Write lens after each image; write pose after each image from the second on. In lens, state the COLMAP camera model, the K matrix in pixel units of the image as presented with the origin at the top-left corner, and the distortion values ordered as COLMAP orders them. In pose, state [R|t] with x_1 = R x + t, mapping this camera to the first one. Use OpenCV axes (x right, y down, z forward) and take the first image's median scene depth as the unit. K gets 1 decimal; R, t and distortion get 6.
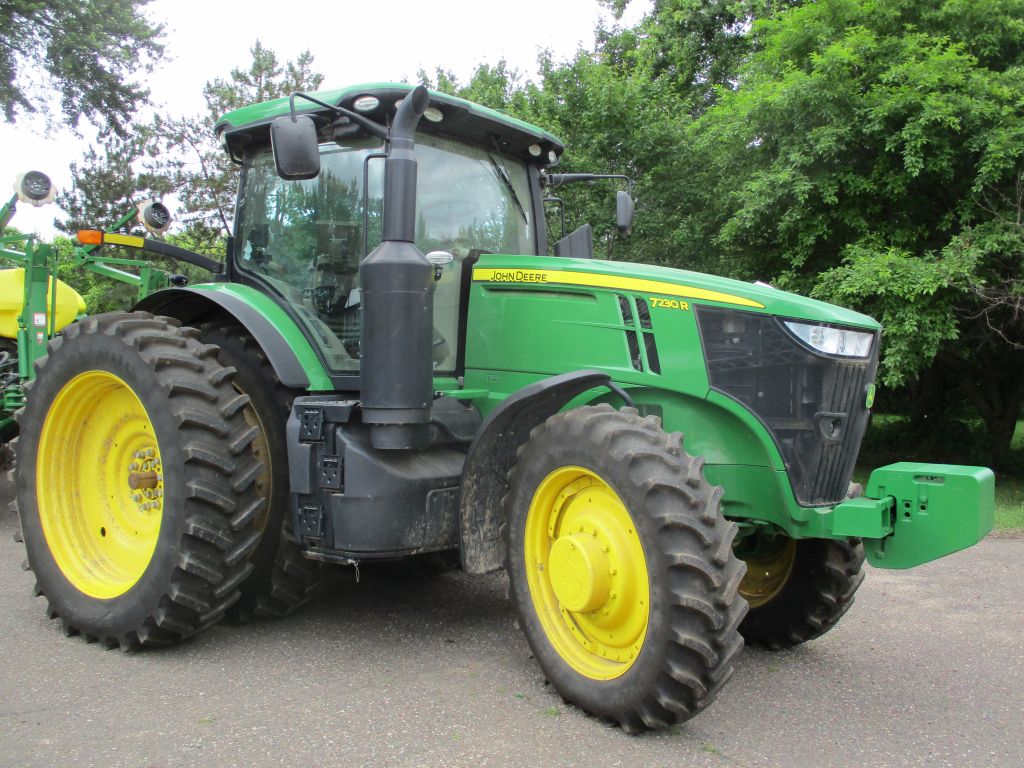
lens RADIAL K [[878.9, 0, 516.0], [0, 878.9, 380.6], [0, 0, 1]] dist [-0.034862, 0.020695]
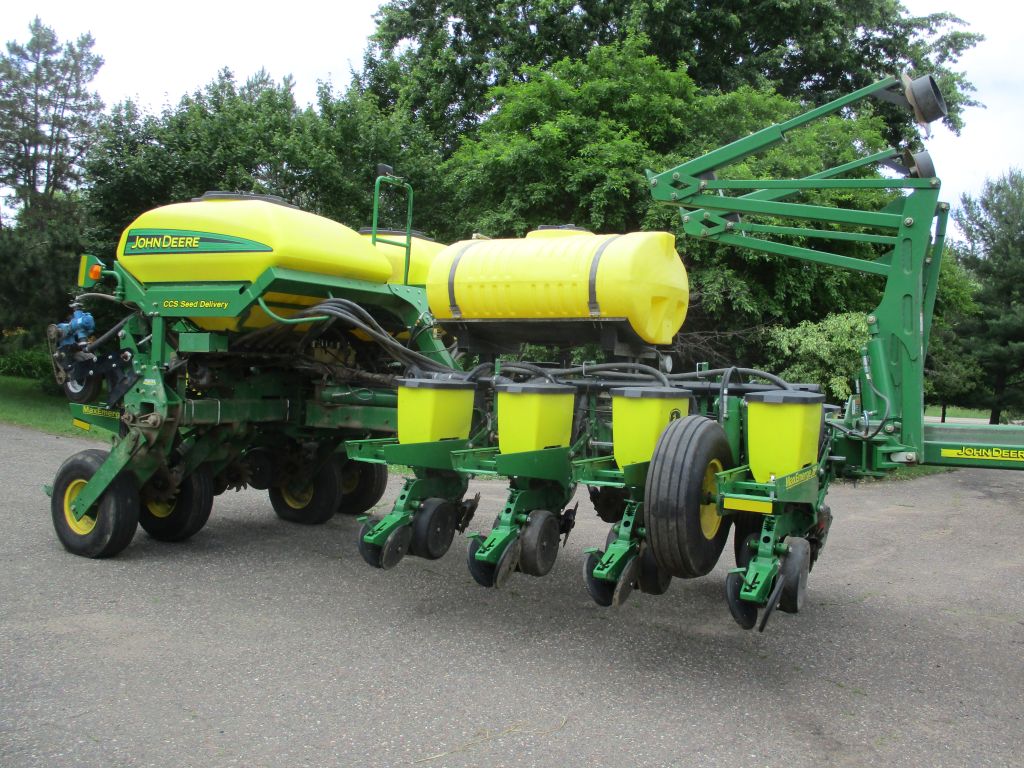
lens RADIAL K [[1111.8, 0, 512.3], [0, 1111.8, 379.1], [0, 0, 1]] dist [-0.084197, 0.000000]
pose [[0.964374, 0.048447, 0.260068, -0.099818], [-0.051465, 0.998663, 0.004801, 0.002131], [-0.259488, -0.018014, 0.965578, -0.570912]]
